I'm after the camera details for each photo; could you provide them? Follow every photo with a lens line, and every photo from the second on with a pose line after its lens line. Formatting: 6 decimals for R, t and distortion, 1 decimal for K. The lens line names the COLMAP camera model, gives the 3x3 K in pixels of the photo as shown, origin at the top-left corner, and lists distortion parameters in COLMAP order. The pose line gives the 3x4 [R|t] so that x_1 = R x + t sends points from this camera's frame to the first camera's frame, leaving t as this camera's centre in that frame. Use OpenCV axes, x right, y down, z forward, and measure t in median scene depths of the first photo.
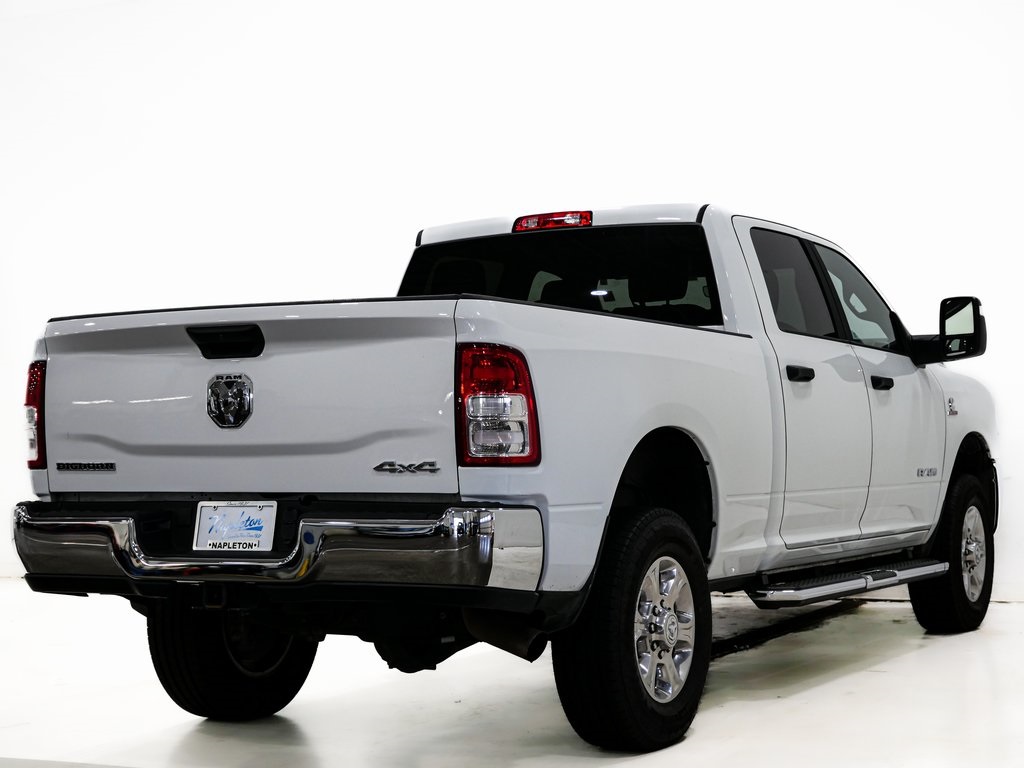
lens RADIAL K [[1816.2, 0, 510.4], [0, 1816.2, 387.6], [0, 0, 1]] dist [0.056167, 0.000000]
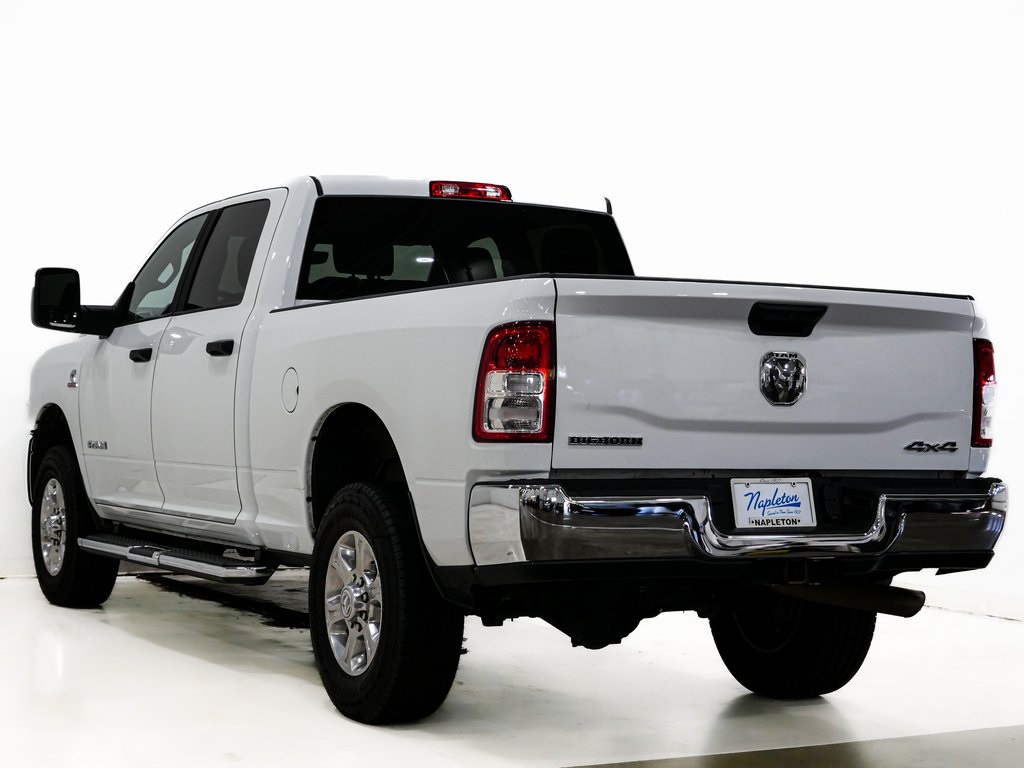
lens RADIAL K [[1998.7, 0, 509.7], [0, 1998.7, 383.1], [0, 0, 1]] dist [0.065821, 0.000000]
pose [[0.547978, 0.032832, 0.835848, -1.159926], [-0.049683, 0.998743, -0.006658, 0.024590], [-0.835016, -0.037879, 0.548920, 0.515850]]
